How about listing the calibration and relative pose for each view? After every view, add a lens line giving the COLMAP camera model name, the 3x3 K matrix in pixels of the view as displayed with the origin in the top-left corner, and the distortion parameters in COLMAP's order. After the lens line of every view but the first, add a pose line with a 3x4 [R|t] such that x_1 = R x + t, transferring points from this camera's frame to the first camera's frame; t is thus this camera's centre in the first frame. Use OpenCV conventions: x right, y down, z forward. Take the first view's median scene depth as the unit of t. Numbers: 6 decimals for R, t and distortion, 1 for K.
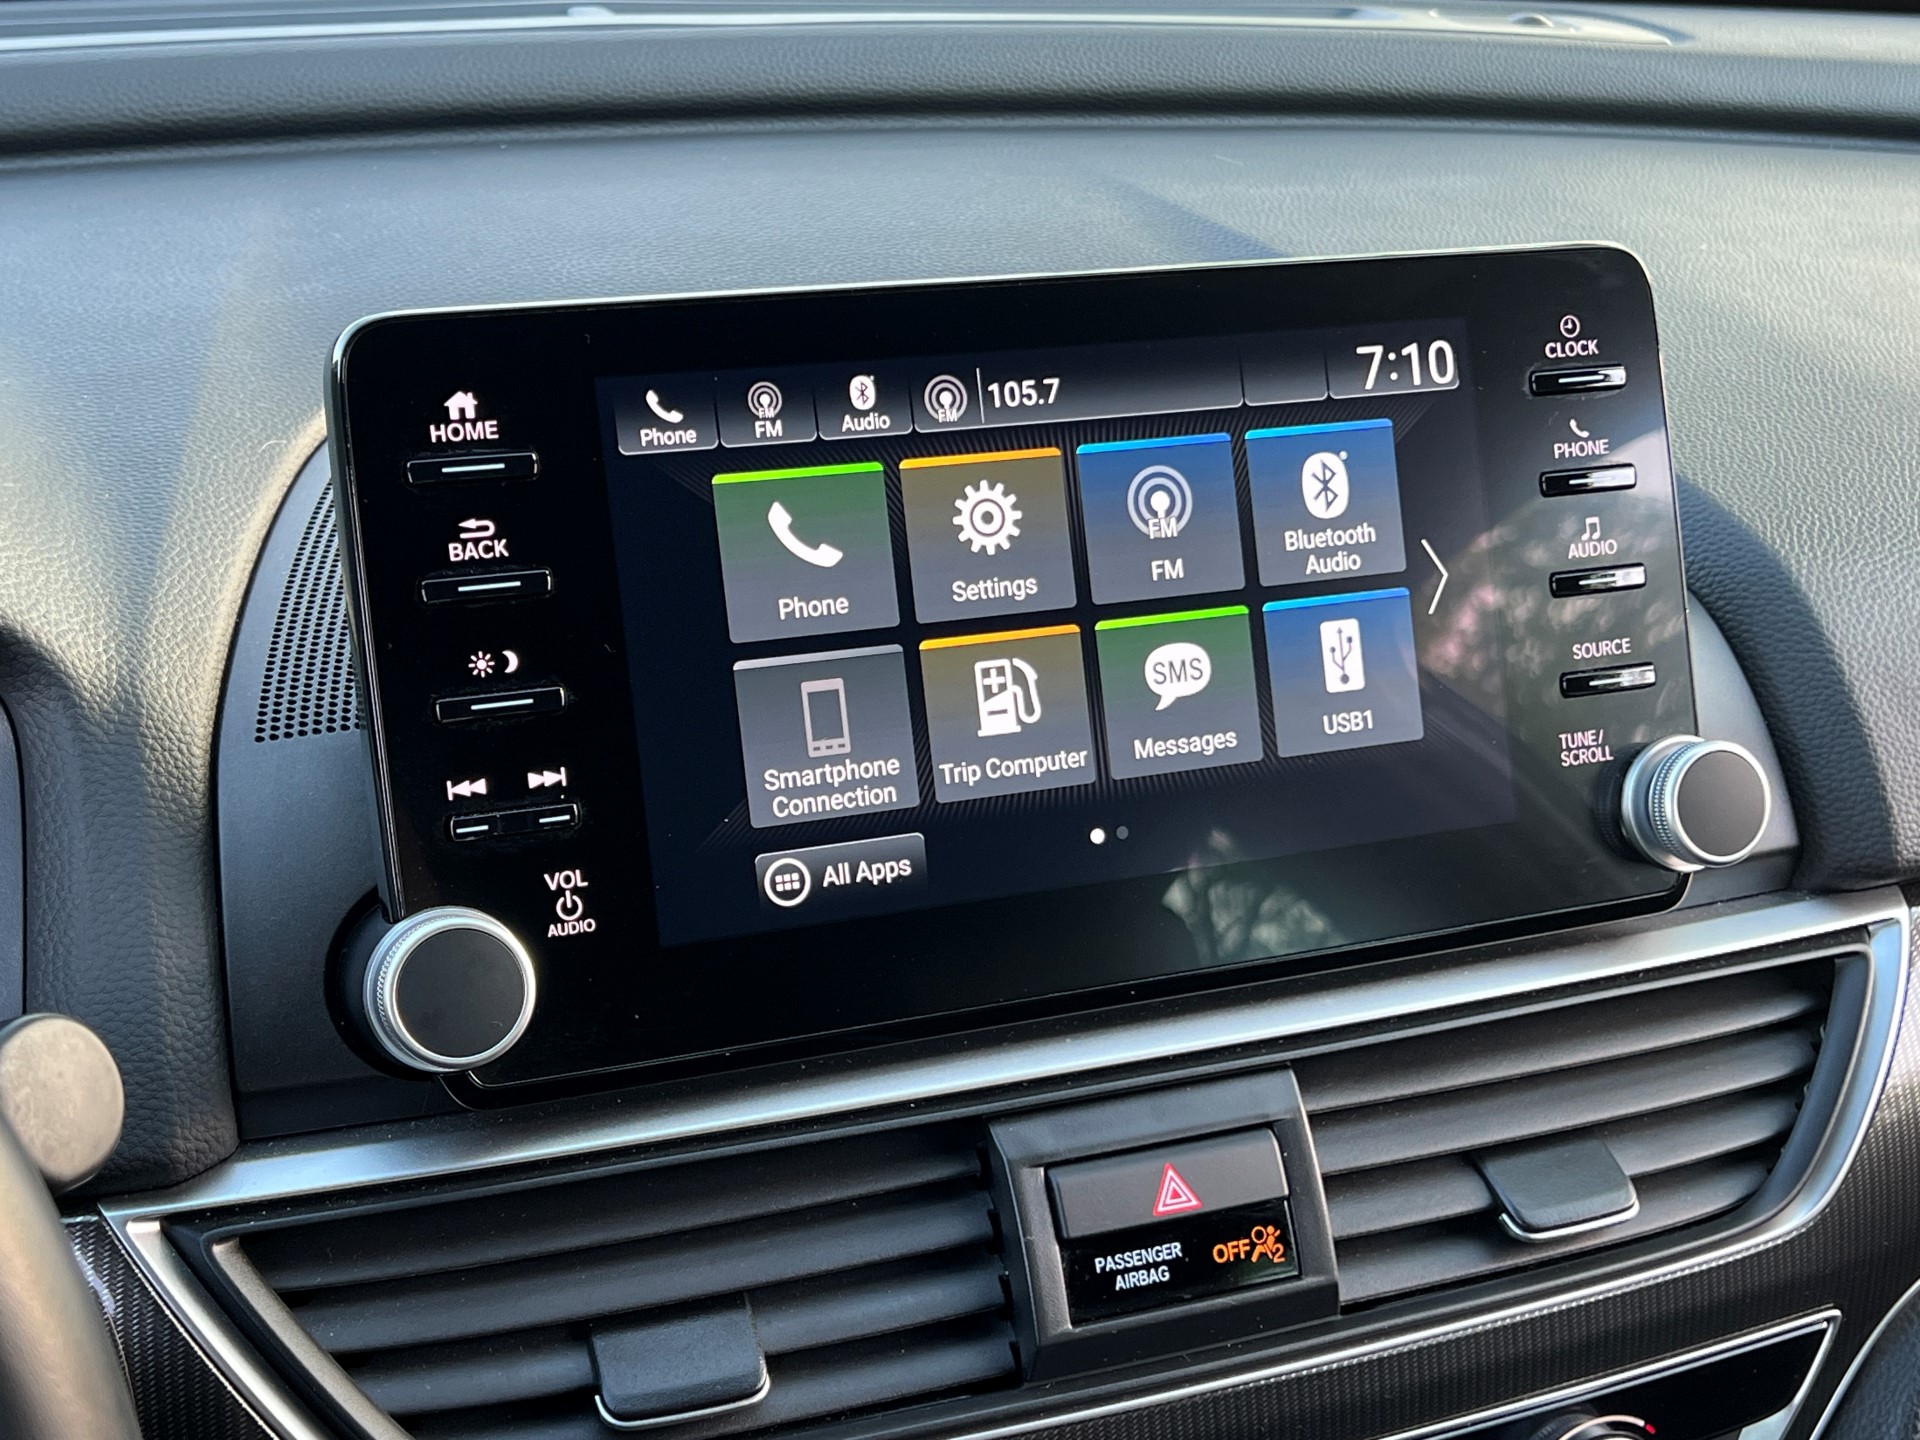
lens RADIAL K [[2656.7, 0, 960.0], [0, 2656.7, 720.0], [0, 0, 1]] dist [0.202590, -0.650916]
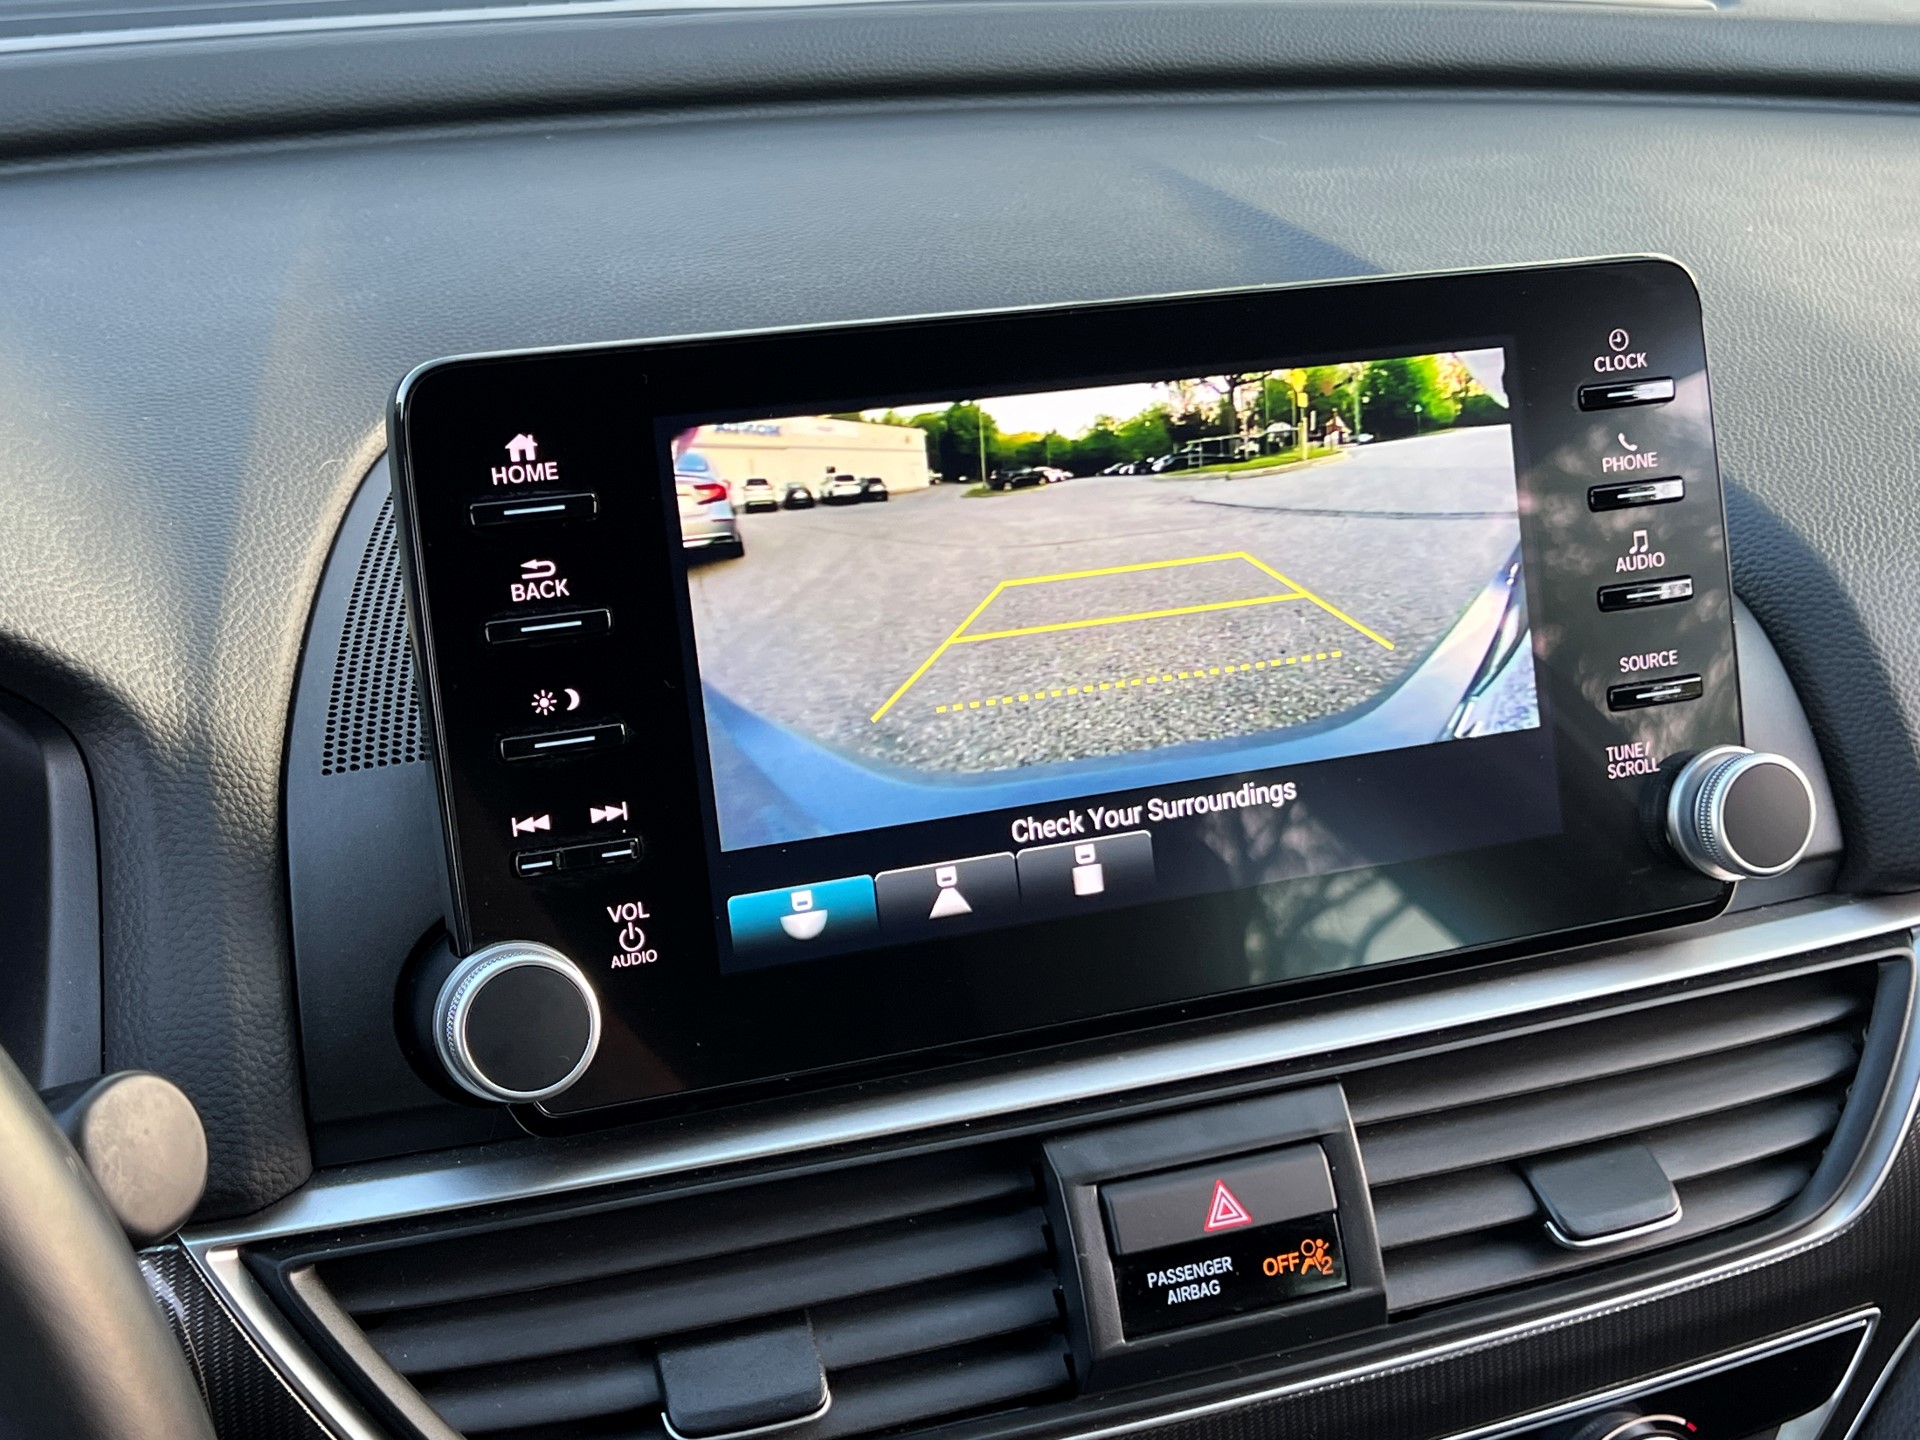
lens RADIAL K [[2652.9, 0, 950.5], [0, 2652.9, 727.4], [0, 0, 1]] dist [0.230509, -0.805180]
pose [[0.999891, -0.003855, -0.014234, -0.009096], [0.004420, 0.999195, 0.039863, -0.046986], [0.014069, -0.039922, 0.999104, -0.011551]]
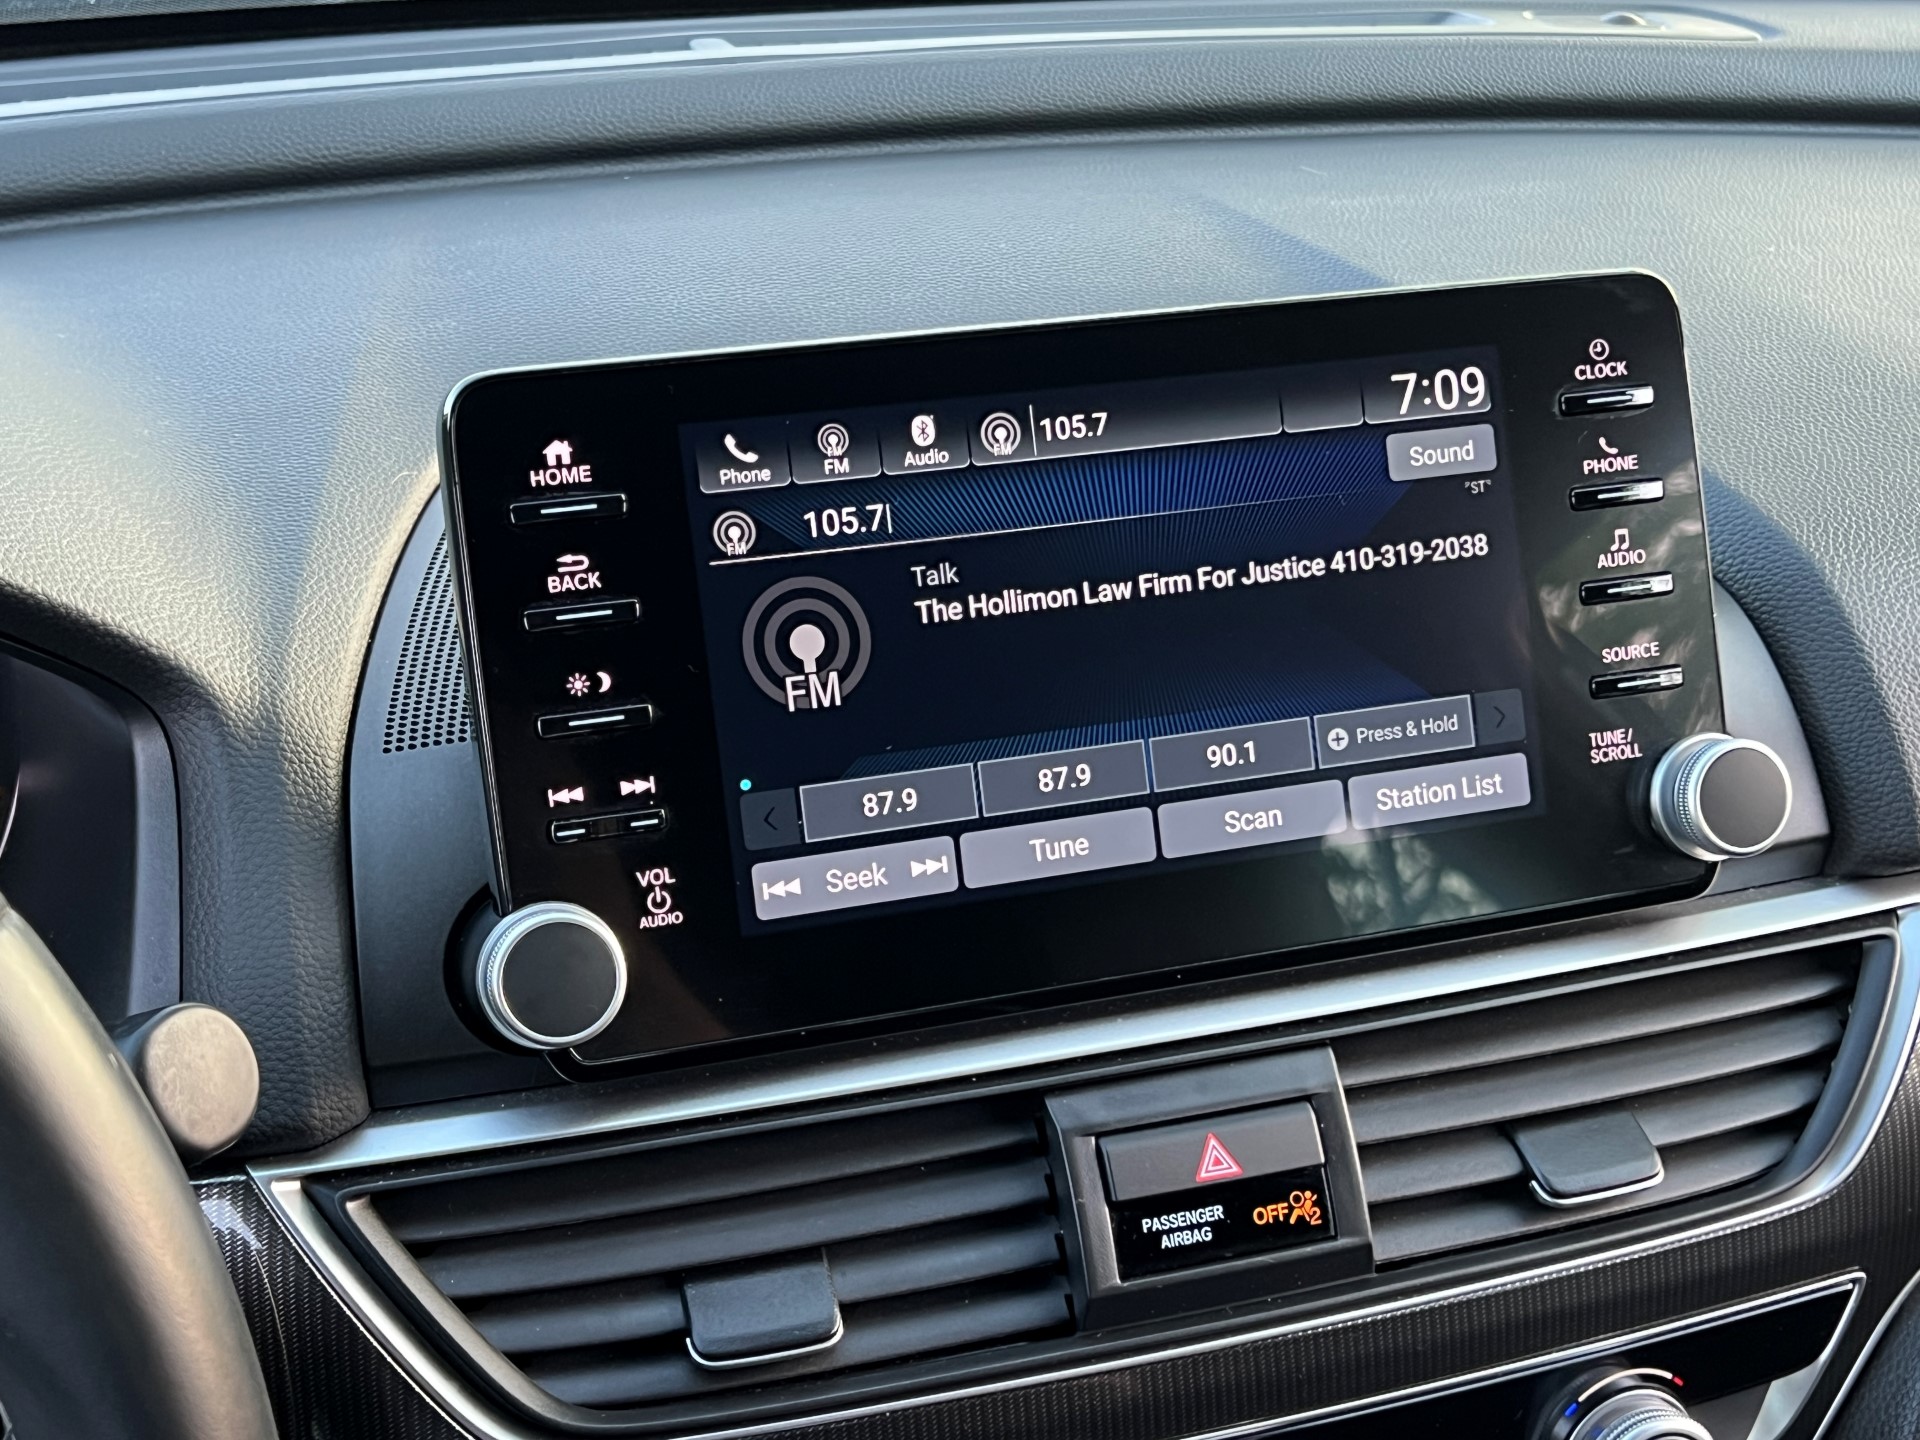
lens RADIAL K [[2652.9, 0, 950.5], [0, 2652.9, 727.4], [0, 0, 1]] dist [0.230509, -0.805180]
pose [[0.997213, -0.005565, -0.074401, 0.053847], [0.007222, 0.999732, 0.022014, -0.024216], [0.074259, -0.022490, 0.996985, -0.089525]]
